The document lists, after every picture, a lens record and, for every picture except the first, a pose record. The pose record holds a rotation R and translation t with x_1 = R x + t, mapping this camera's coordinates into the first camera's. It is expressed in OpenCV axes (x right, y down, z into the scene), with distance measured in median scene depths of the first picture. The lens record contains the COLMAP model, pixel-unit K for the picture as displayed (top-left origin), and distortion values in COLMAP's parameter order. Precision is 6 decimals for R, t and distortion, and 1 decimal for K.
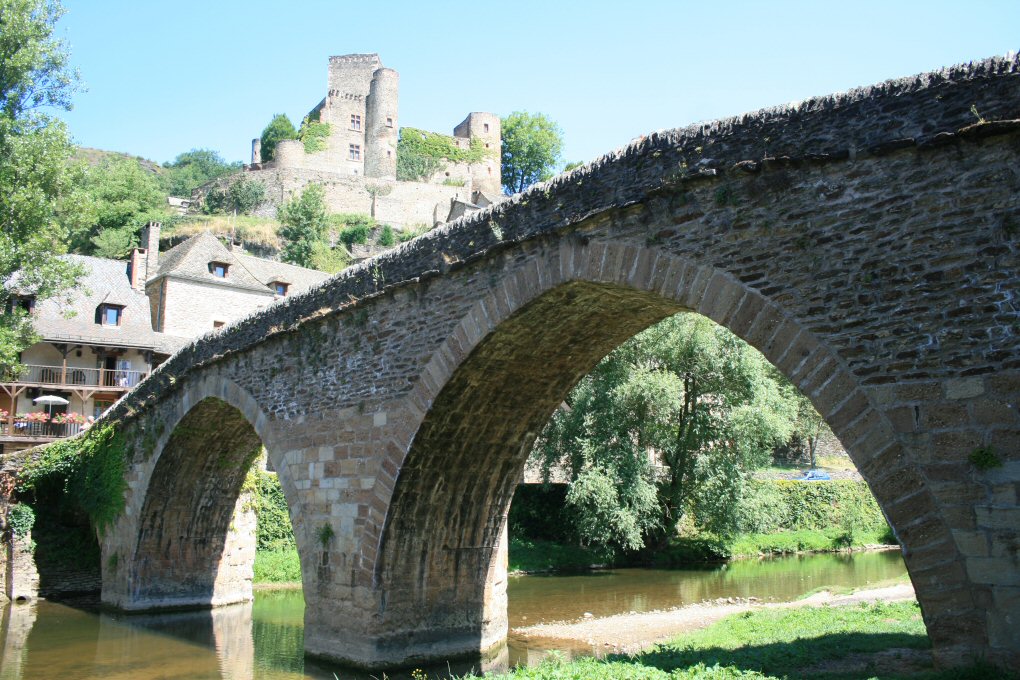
lens RADIAL K [[842.2, 0, 510.9], [0, 842.2, 341.2], [0, 0, 1]] dist [-0.135753, -0.001812]
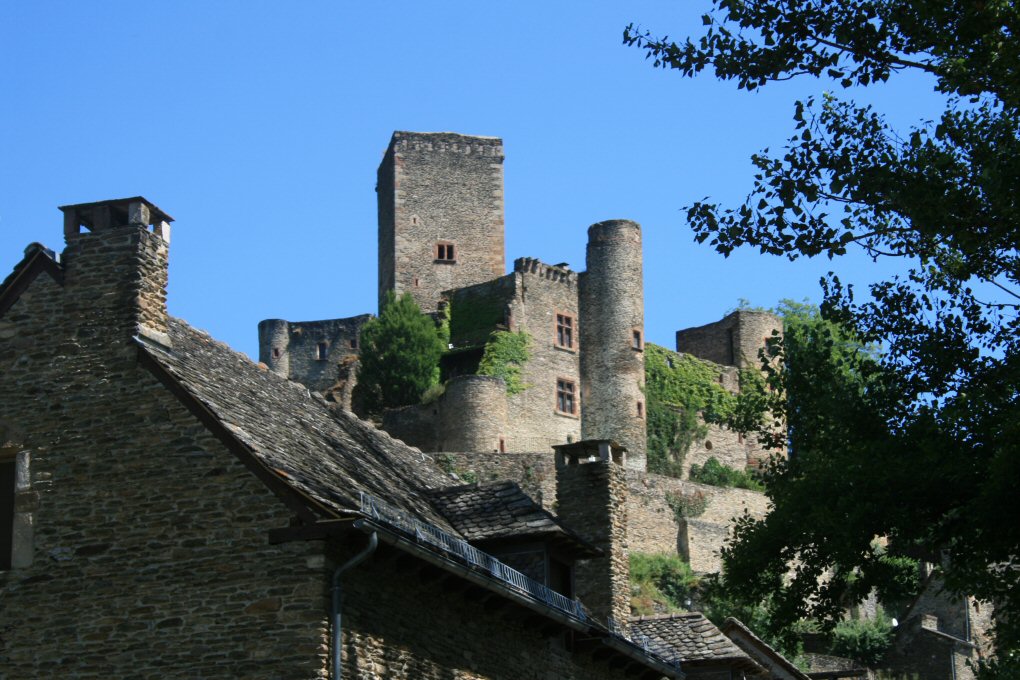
lens RADIAL K [[2552.1, 0, 511.4], [0, 2552.1, 339.9], [0, 0, 1]] dist [0.042838, 0.000000]
pose [[0.963274, 0.085352, 0.254595, -0.593634], [-0.054575, 0.990579, -0.125601, -0.075166], [-0.262916, 0.107093, 0.958857, -0.392683]]
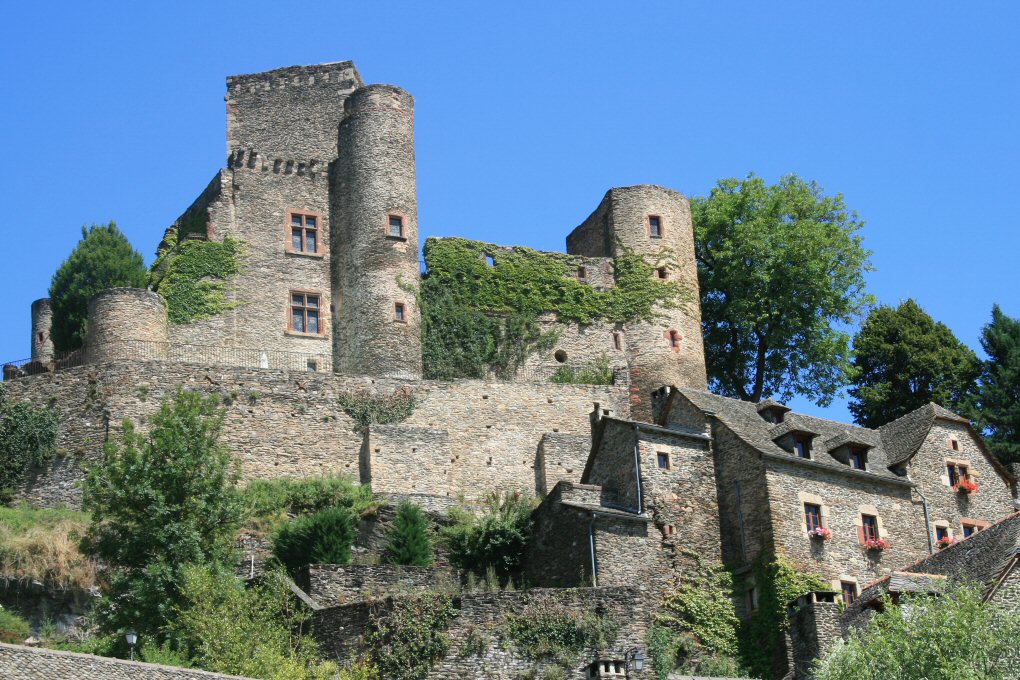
lens RADIAL K [[1980.7, 0, 508.6], [0, 1980.7, 339.0], [0, 0, 1]] dist [0.013798, 0.000000]
pose [[0.993629, -0.078486, -0.080878, -0.029723], [0.059035, 0.973780, -0.219700, -0.019245], [0.096000, 0.213526, 0.972209, 0.163655]]
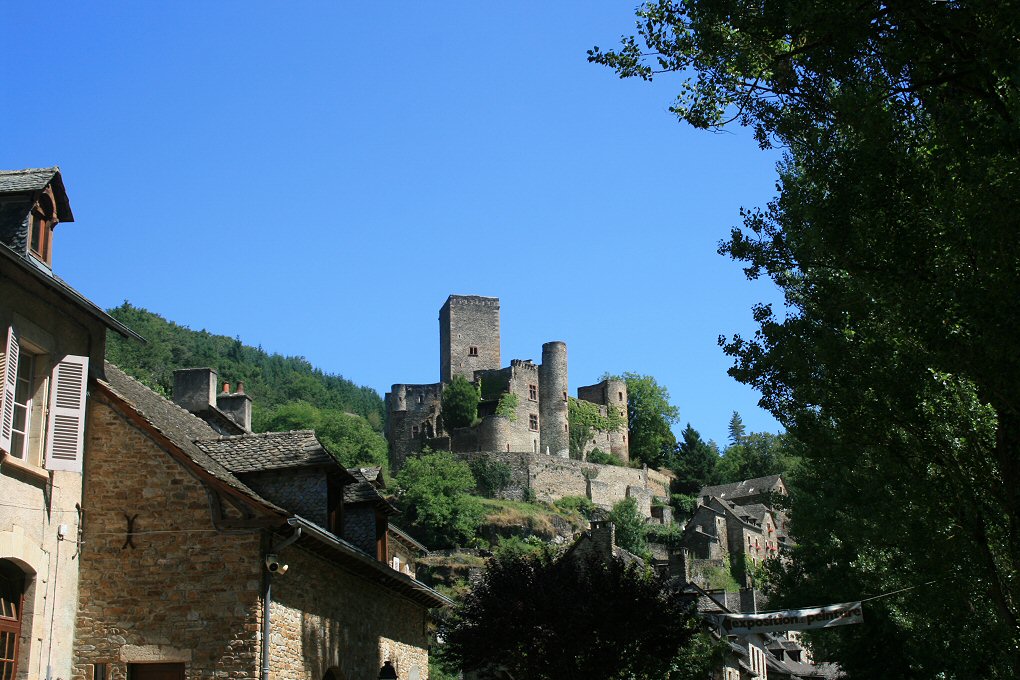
lens RADIAL K [[1341.2, 0, 510.0], [0, 1341.2, 338.2], [0, 0, 1]] dist [-0.104085, 0.000000]
pose [[0.946602, 0.095487, 0.307938, -0.752716], [-0.058611, 0.990186, -0.126872, -0.115792], [-0.317031, 0.102049, 0.942909, -0.606999]]
